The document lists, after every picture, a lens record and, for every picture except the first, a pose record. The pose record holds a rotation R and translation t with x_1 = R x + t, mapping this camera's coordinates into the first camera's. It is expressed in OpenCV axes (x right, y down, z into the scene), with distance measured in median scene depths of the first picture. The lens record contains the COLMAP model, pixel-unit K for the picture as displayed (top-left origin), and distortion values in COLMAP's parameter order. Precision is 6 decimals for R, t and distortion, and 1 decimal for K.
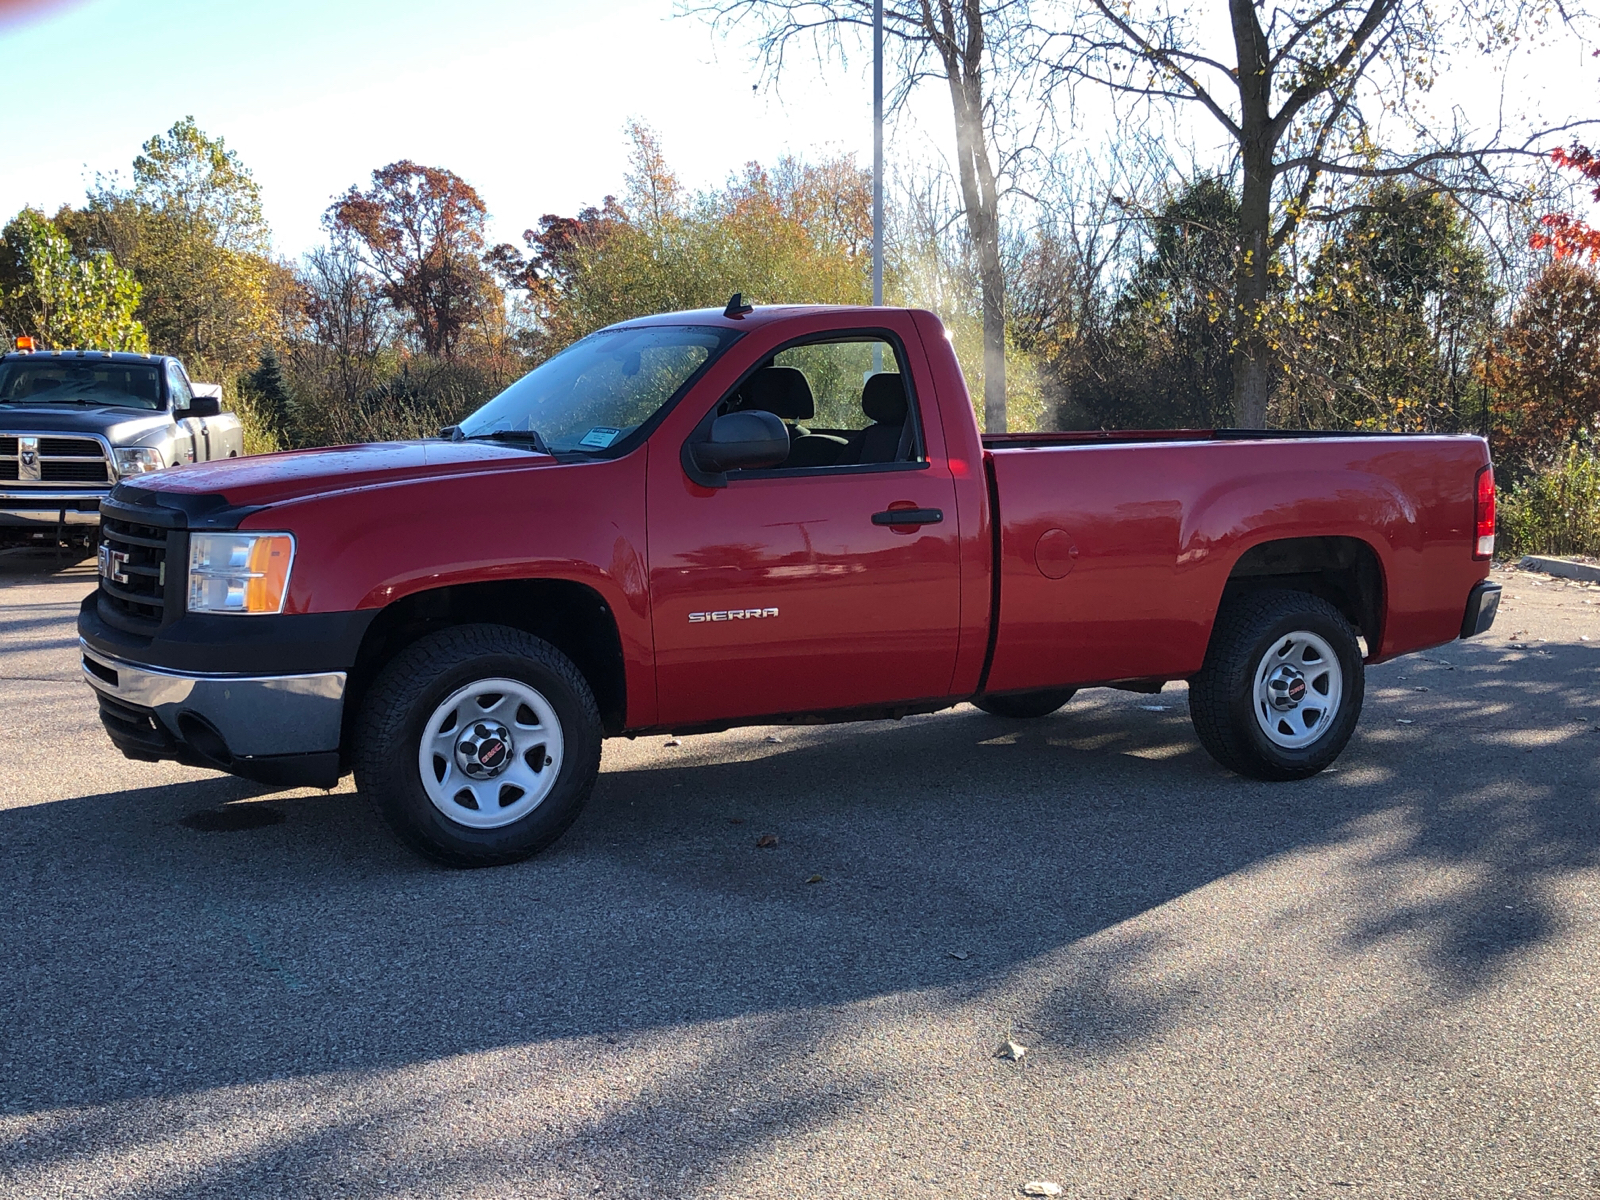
lens RADIAL K [[1932.8, 0, 792.3], [0, 1932.8, 568.7], [0, 0, 1]] dist [0.171872, -0.573783]
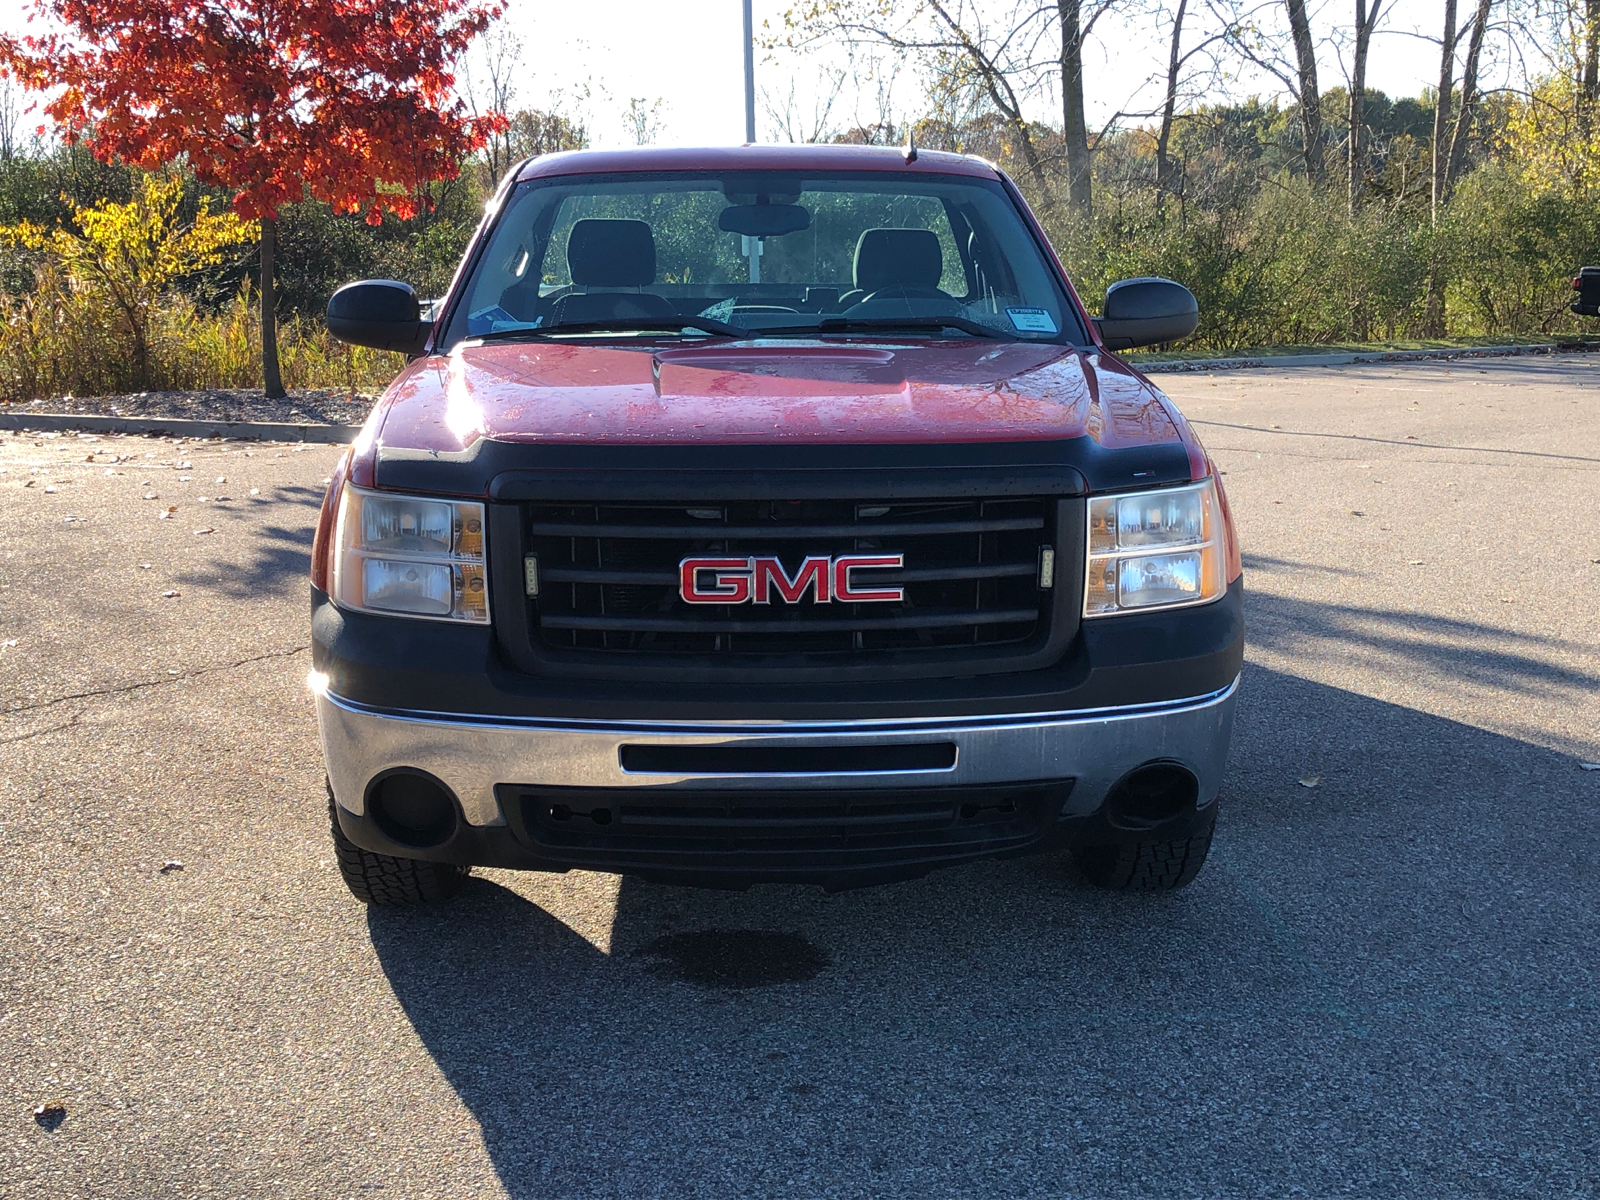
lens RADIAL K [[1932.8, 0, 792.3], [0, 1932.8, 568.7], [0, 0, 1]] dist [0.171872, -0.573783]
pose [[0.437367, -0.159015, 0.885112, -0.696240], [0.081582, 0.987200, 0.137043, -0.068874], [-0.895575, 0.012271, 0.444742, 0.606031]]
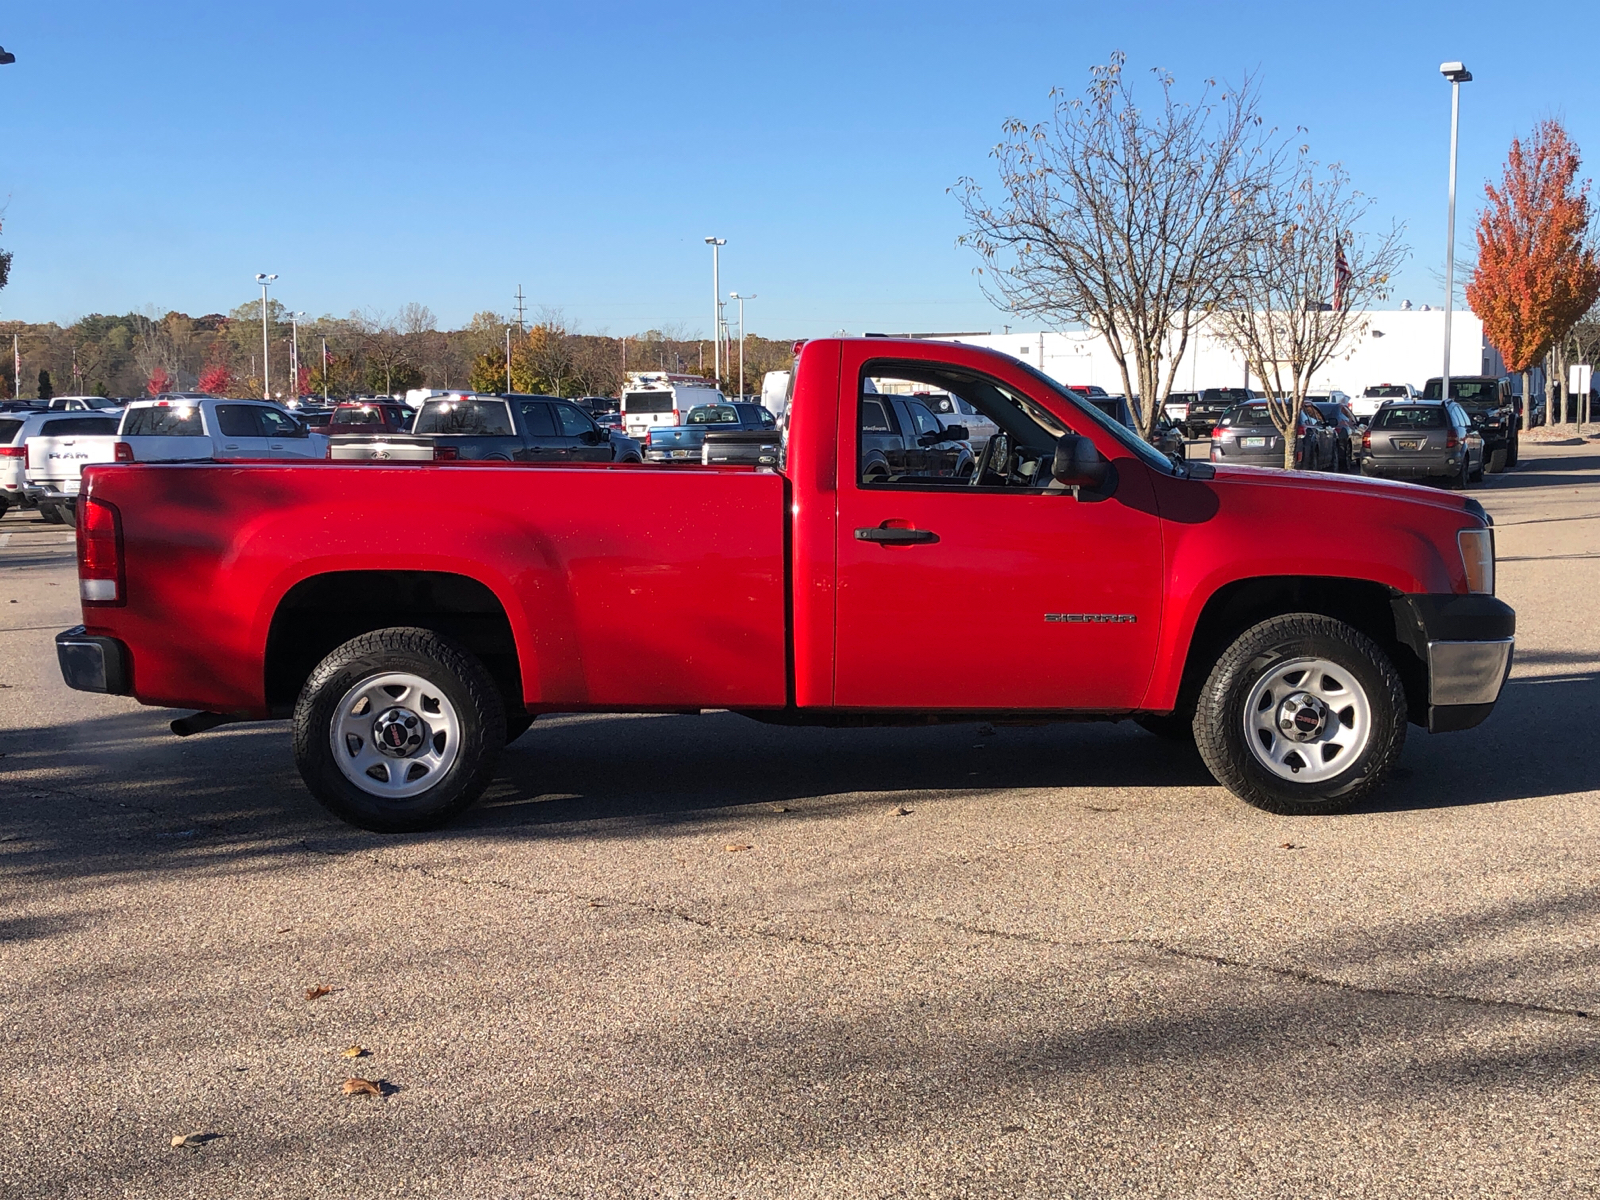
lens RADIAL K [[1932.8, 0, 792.3], [0, 1932.8, 568.7], [0, 0, 1]] dist [0.171872, -0.573783]
pose [[-0.887763, -0.033856, 0.459054, -0.445972], [0.037973, 0.988505, 0.146341, -0.161207], [-0.458732, 0.147348, -0.876272, 1.890419]]
